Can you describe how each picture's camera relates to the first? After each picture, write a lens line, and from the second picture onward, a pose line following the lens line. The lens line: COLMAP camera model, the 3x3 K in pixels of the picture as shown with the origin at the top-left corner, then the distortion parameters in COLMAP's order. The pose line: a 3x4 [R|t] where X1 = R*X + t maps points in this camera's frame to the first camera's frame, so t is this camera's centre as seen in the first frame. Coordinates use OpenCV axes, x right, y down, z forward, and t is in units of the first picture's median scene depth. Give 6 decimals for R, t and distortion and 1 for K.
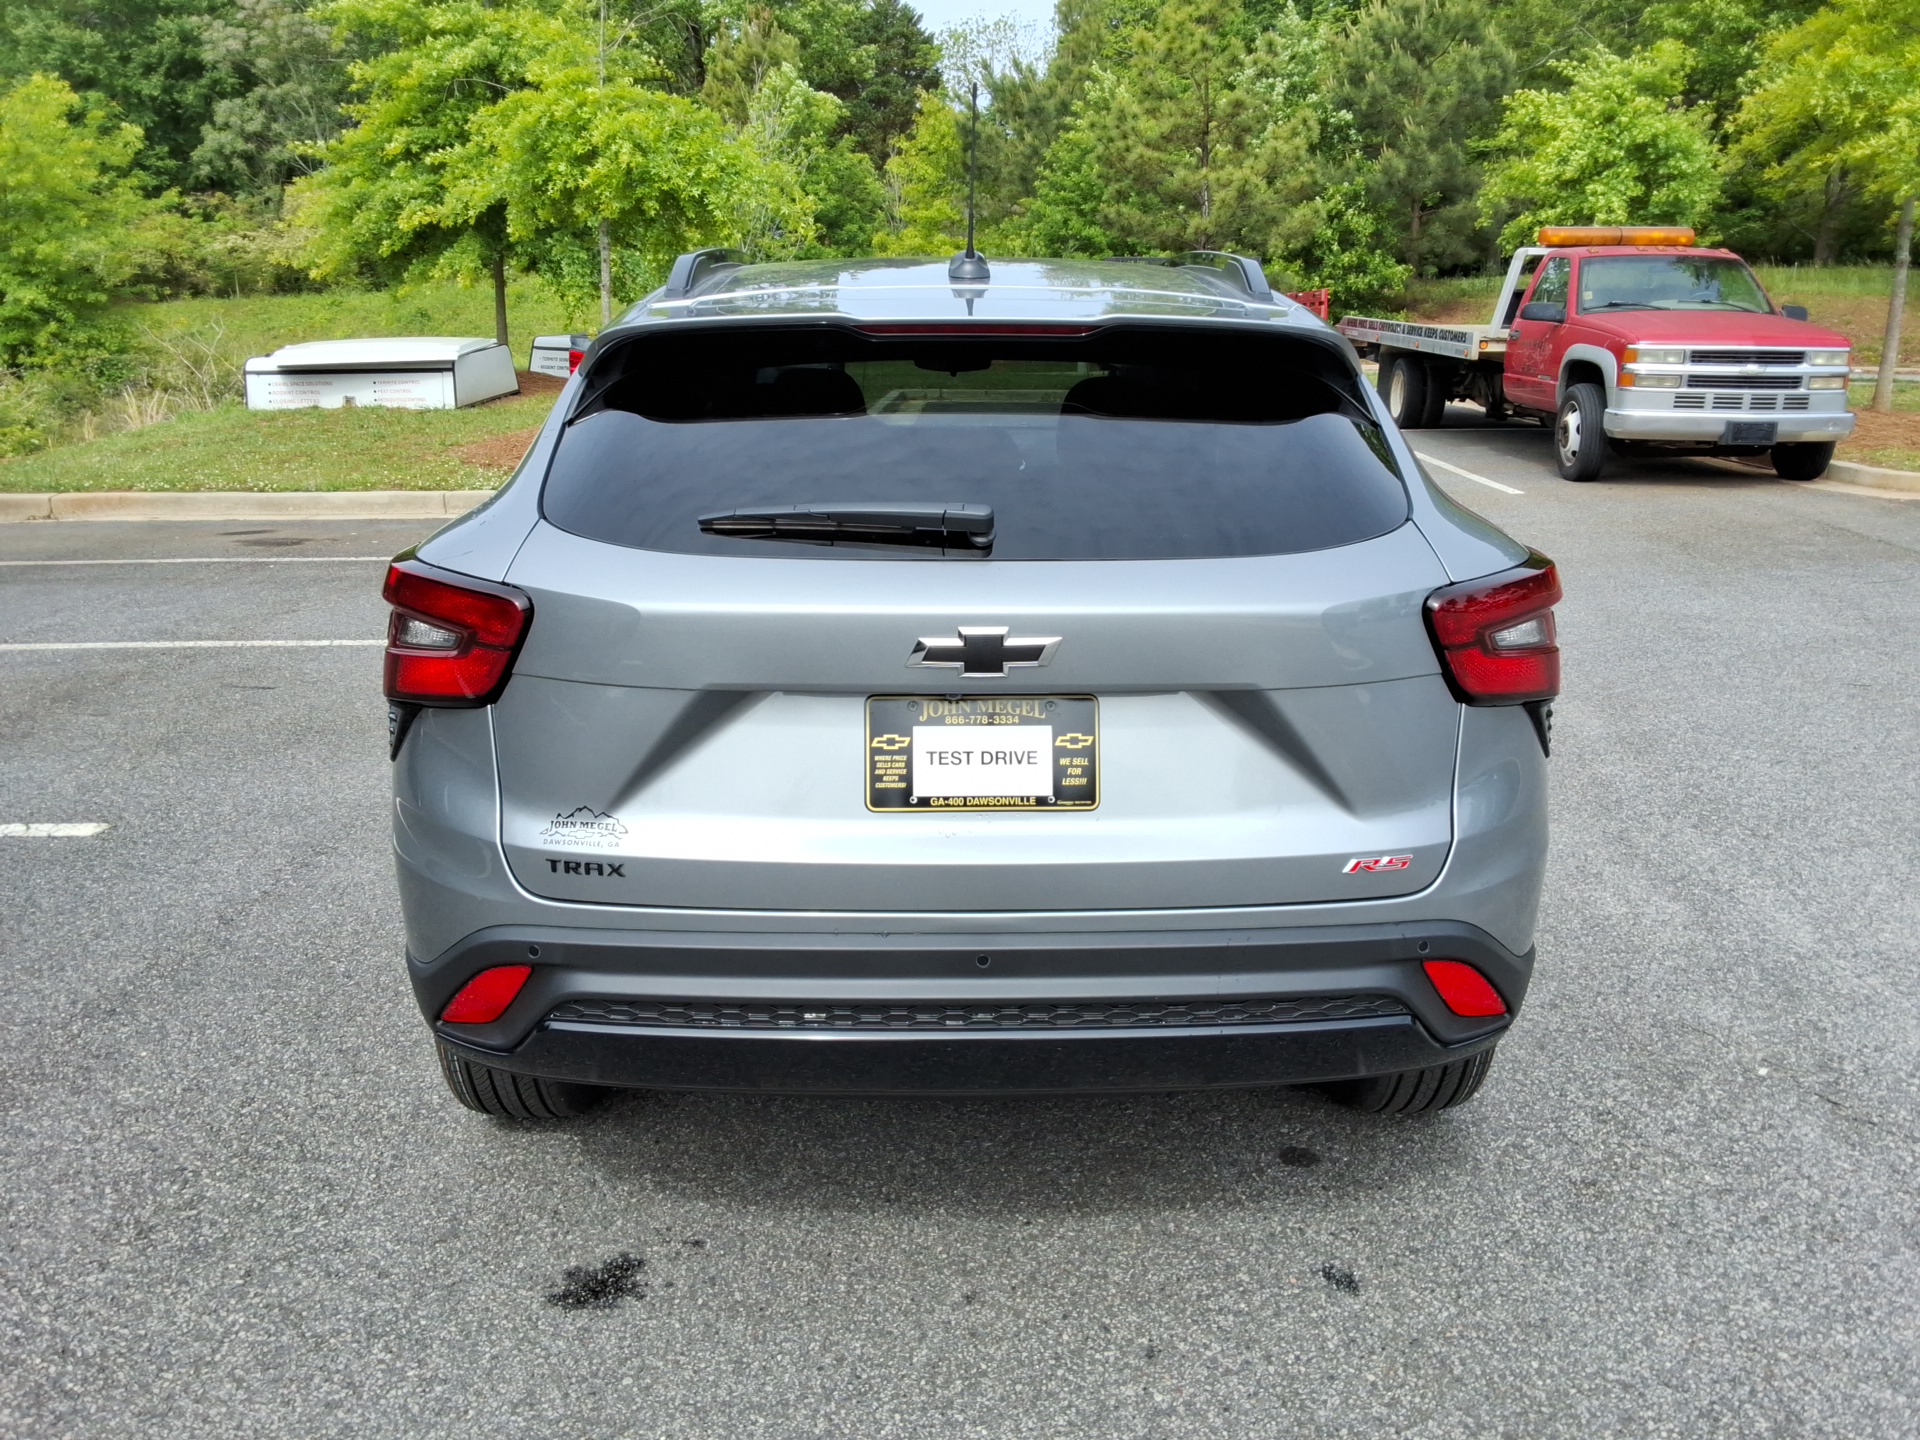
lens RADIAL K [[1541.7, 0, 967.3], [0, 1541.7, 704.6], [0, 0, 1]] dist [0.145236, -0.245627]
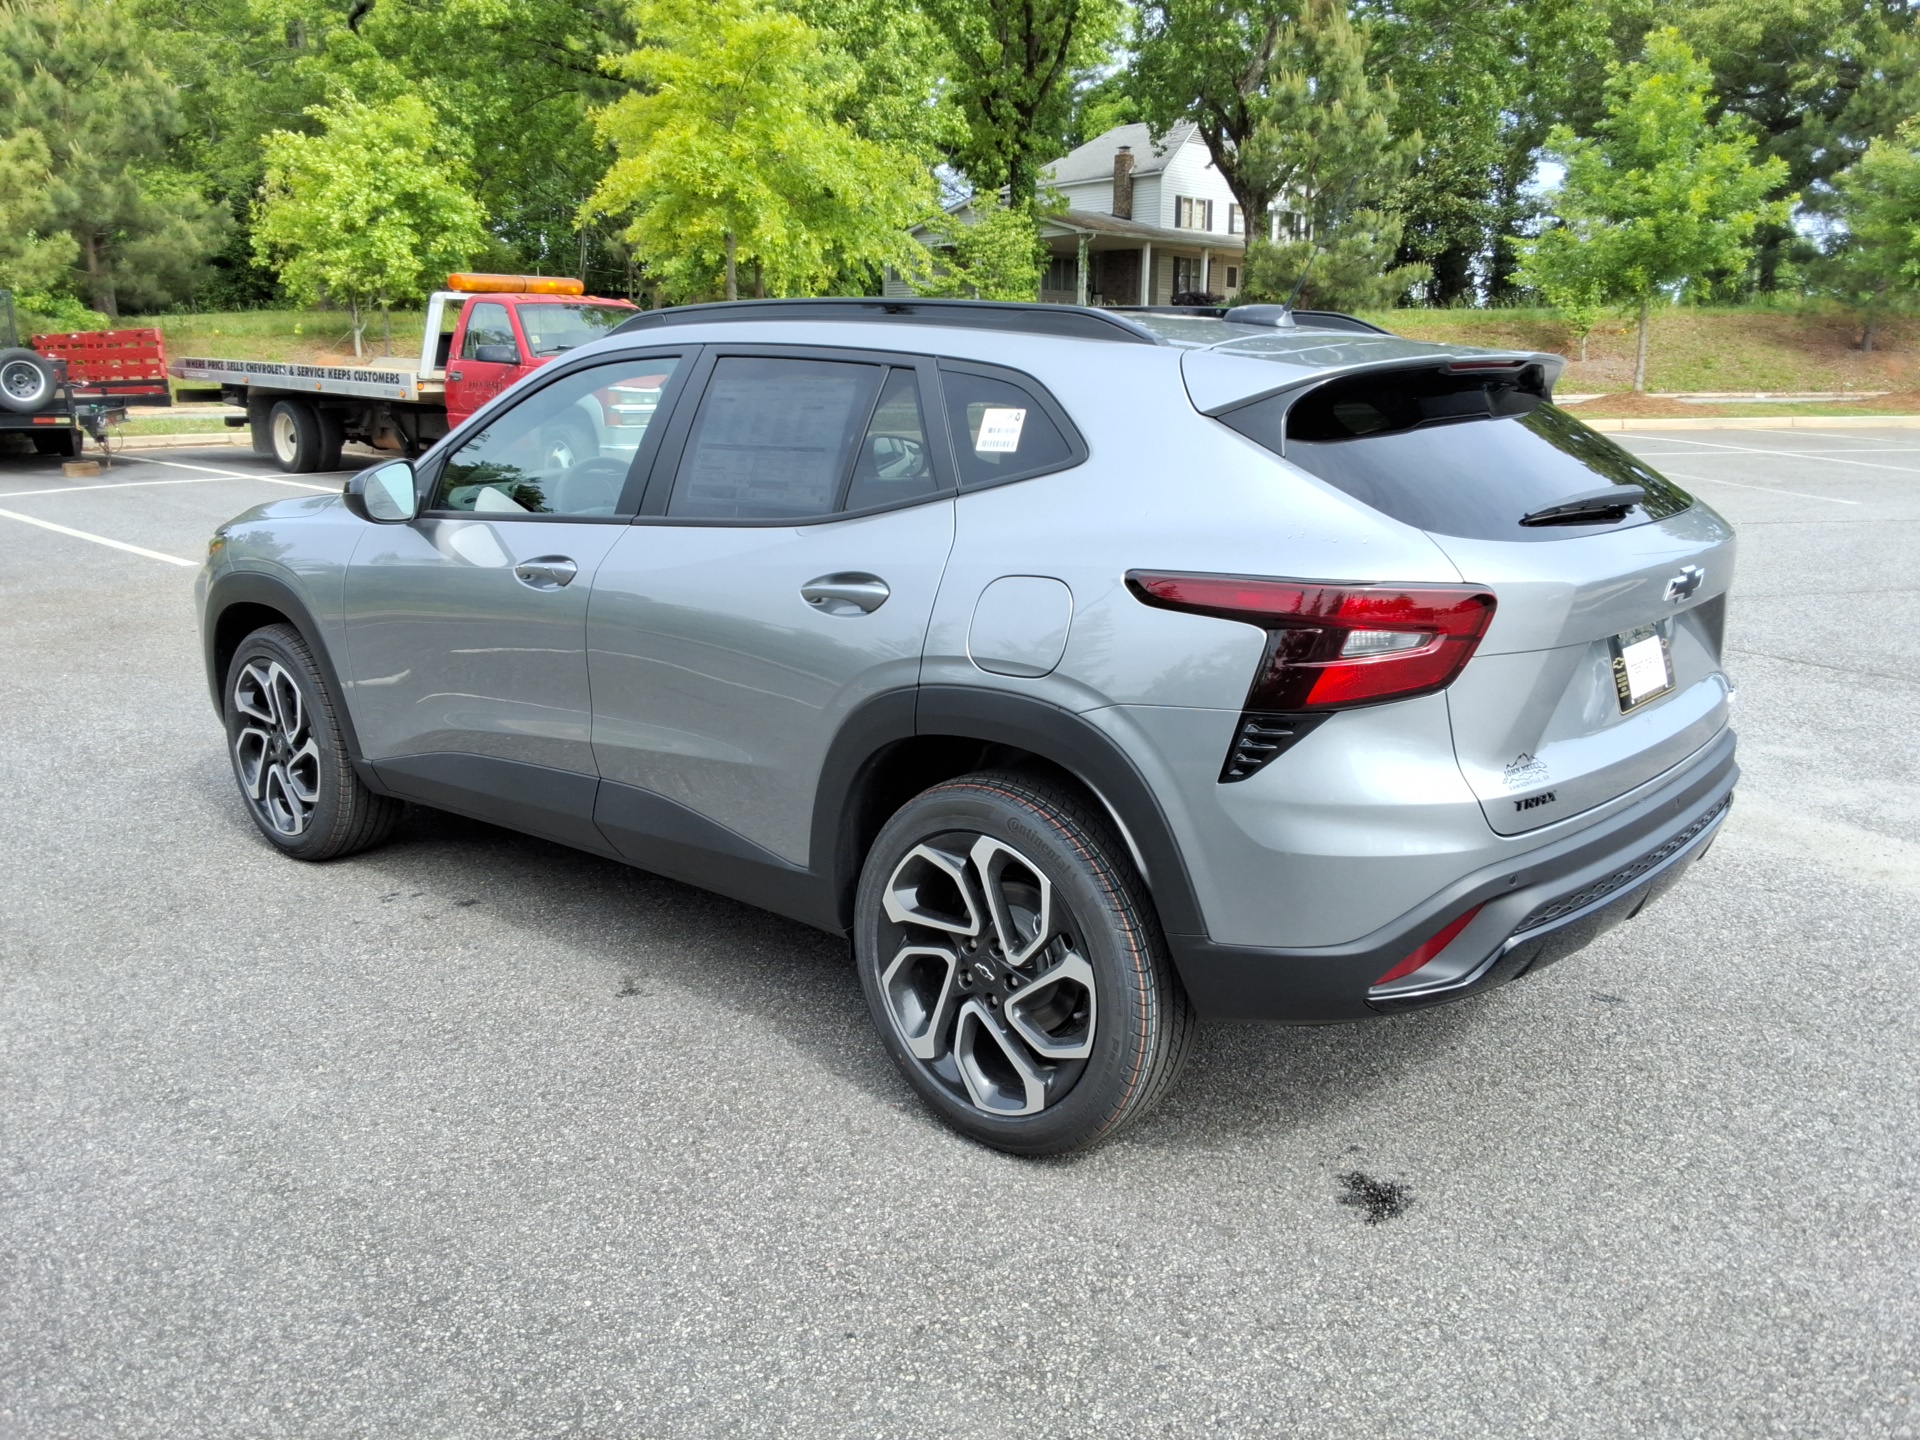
lens RADIAL K [[1550.1, 0, 957.8], [0, 1550.1, 716.1], [0, 0, 1]] dist [0.103520, -0.149626]
pose [[0.669504, -0.176006, 0.721655, -0.211845], [0.188906, 0.979924, 0.063741, -0.018865], [-0.718386, 0.093650, 0.689312, 0.068712]]
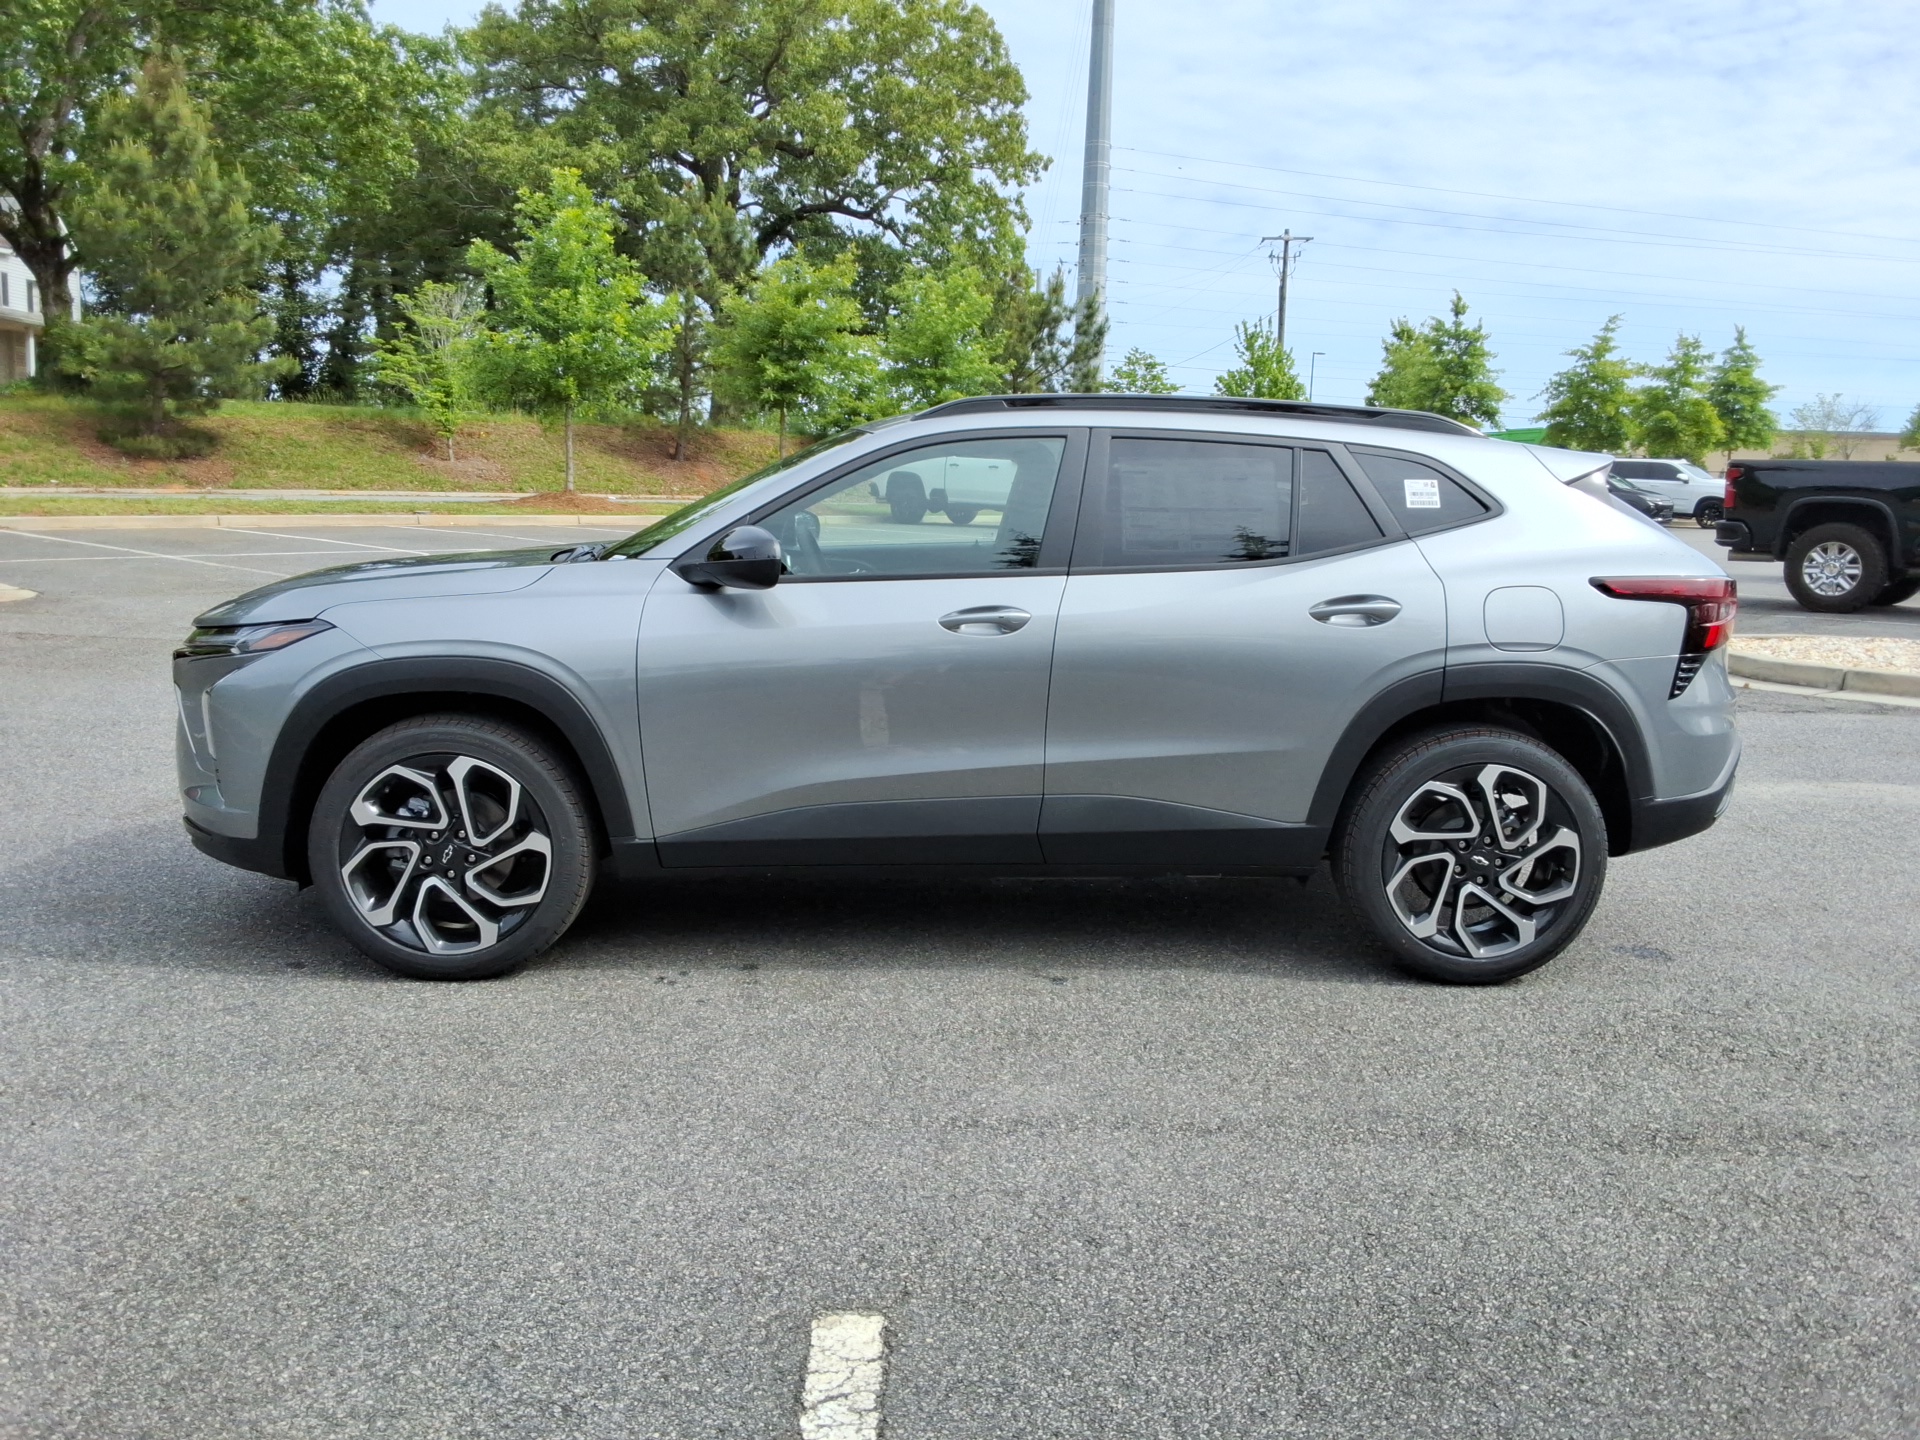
lens RADIAL K [[1556.8, 0, 960.0], [0, 1556.8, 720.0], [0, 0, 1]] dist [0.151730, -0.250944]
pose [[-0.042423, -0.164518, 0.985461, -0.355152], [0.217281, 0.961222, 0.169825, -0.070350], [-0.975187, 0.221327, -0.005032, 0.298509]]
